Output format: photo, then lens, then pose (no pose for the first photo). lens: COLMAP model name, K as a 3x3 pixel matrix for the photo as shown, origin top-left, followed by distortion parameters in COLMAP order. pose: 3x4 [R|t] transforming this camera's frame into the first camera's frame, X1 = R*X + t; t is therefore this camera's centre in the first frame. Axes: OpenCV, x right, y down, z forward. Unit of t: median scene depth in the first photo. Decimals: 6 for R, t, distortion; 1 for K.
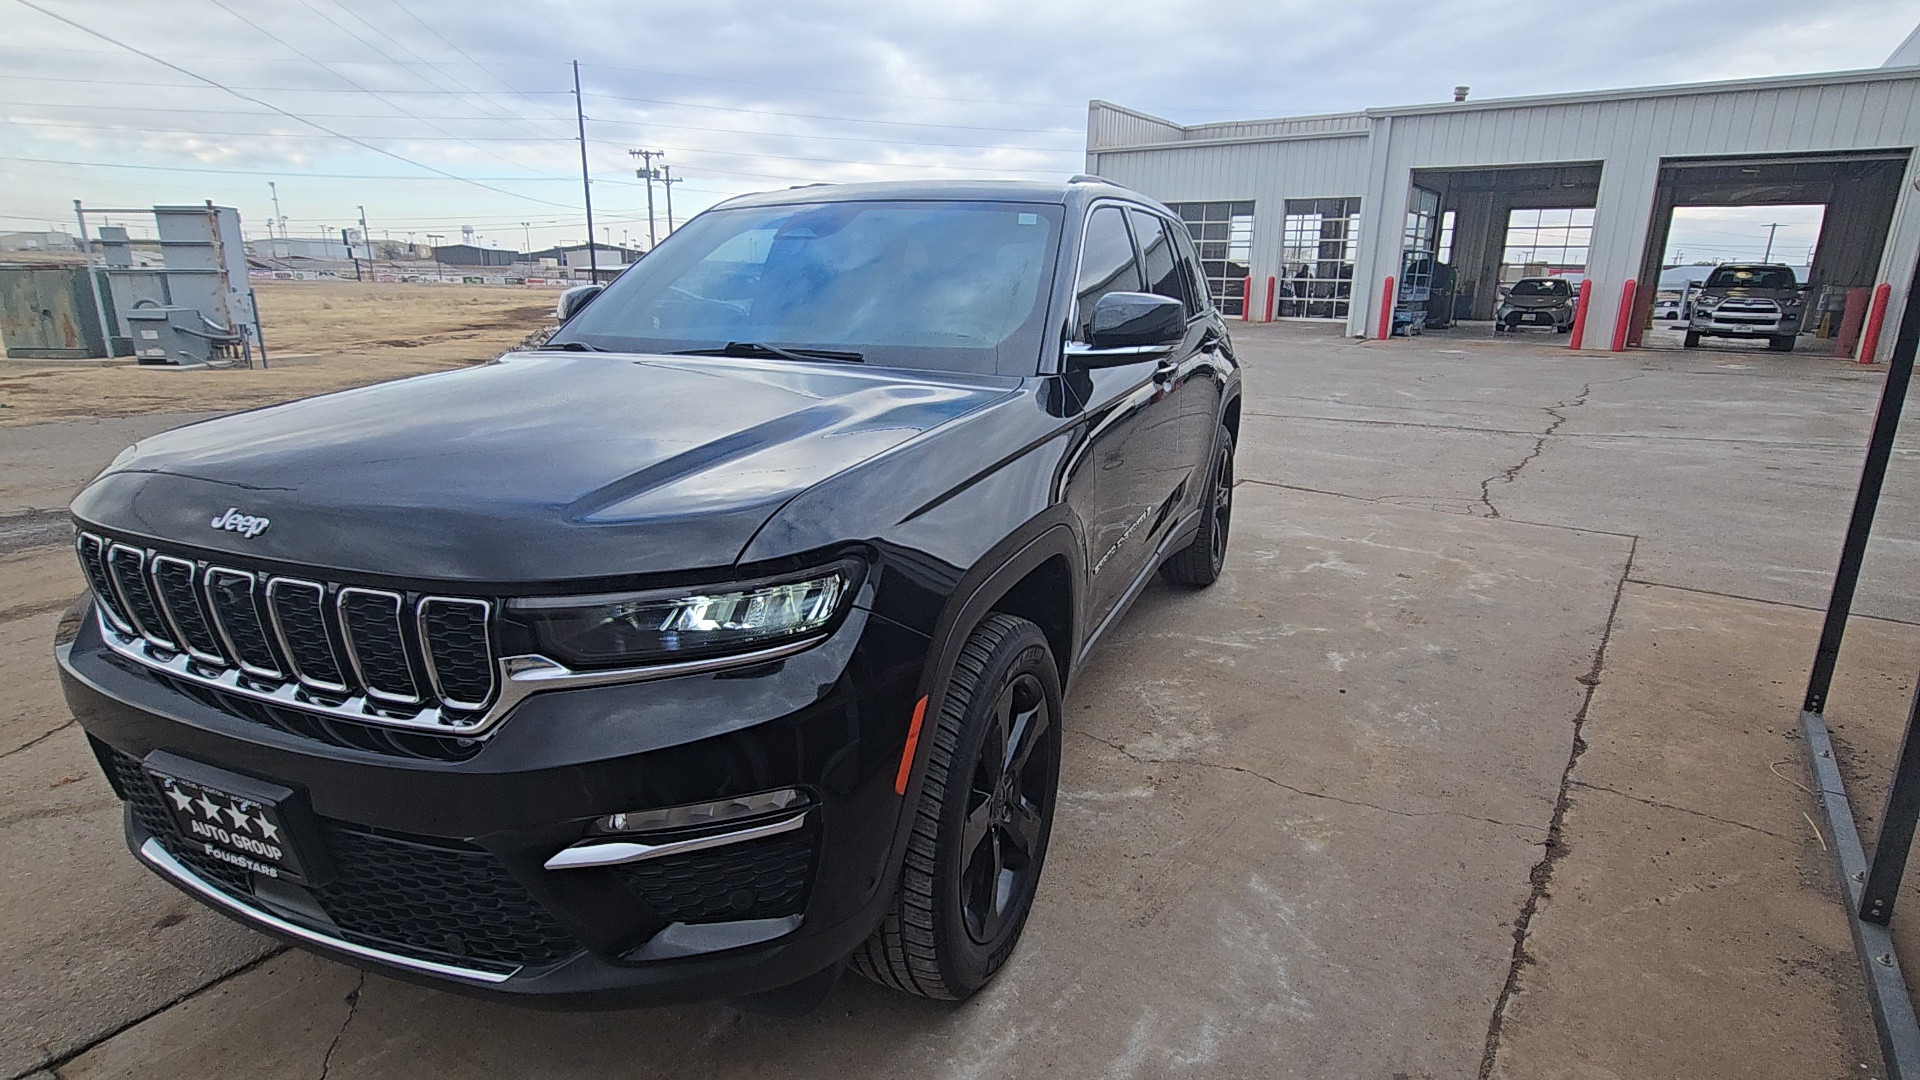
lens RADIAL K [[978.9, 0, 978.1], [0, 978.9, 543.5], [0, 0, 1]] dist [0.001004, 0.001656]
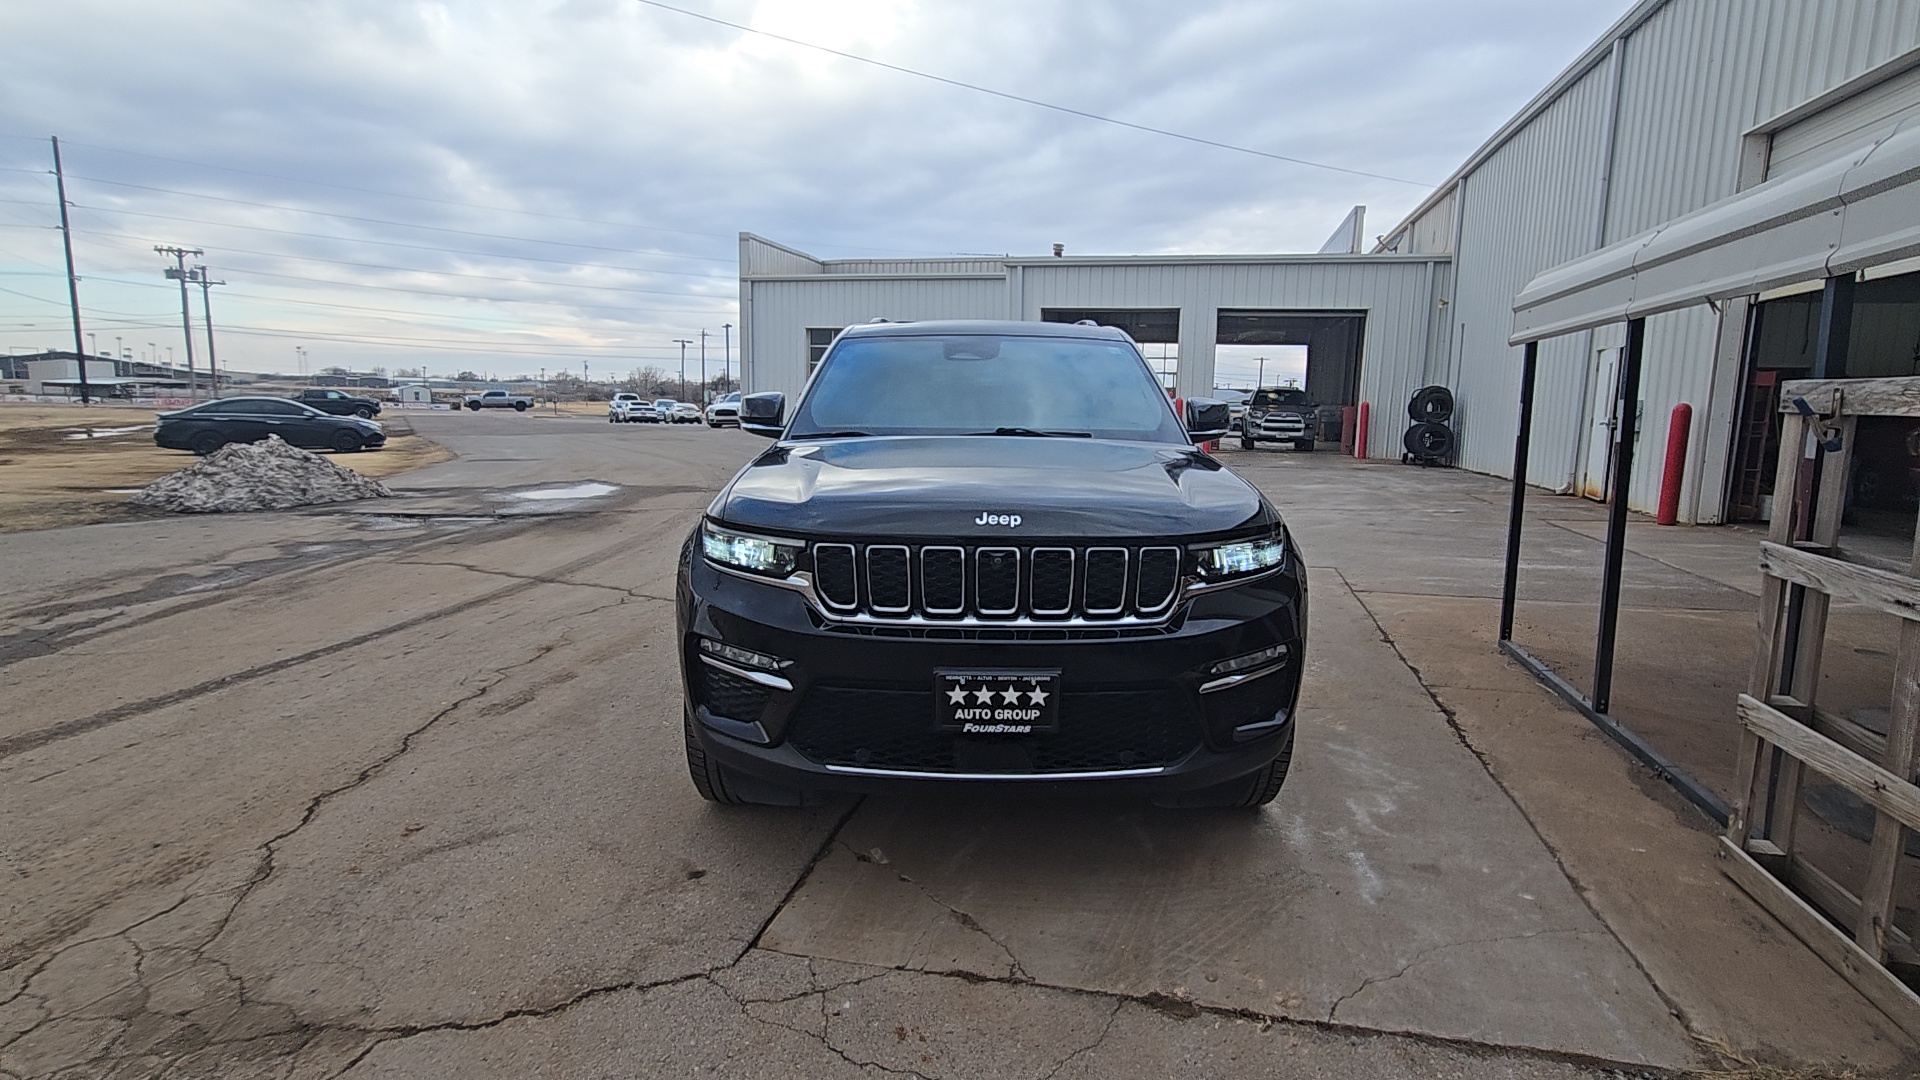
lens RADIAL K [[978.9, 0, 978.1], [0, 978.9, 543.5], [0, 0, 1]] dist [0.001004, 0.001656]
pose [[0.921435, -0.053241, 0.384867, -0.102542], [0.097635, 0.990510, -0.096730, 0.012754], [-0.376065, 0.126707, 0.917889, -0.038653]]
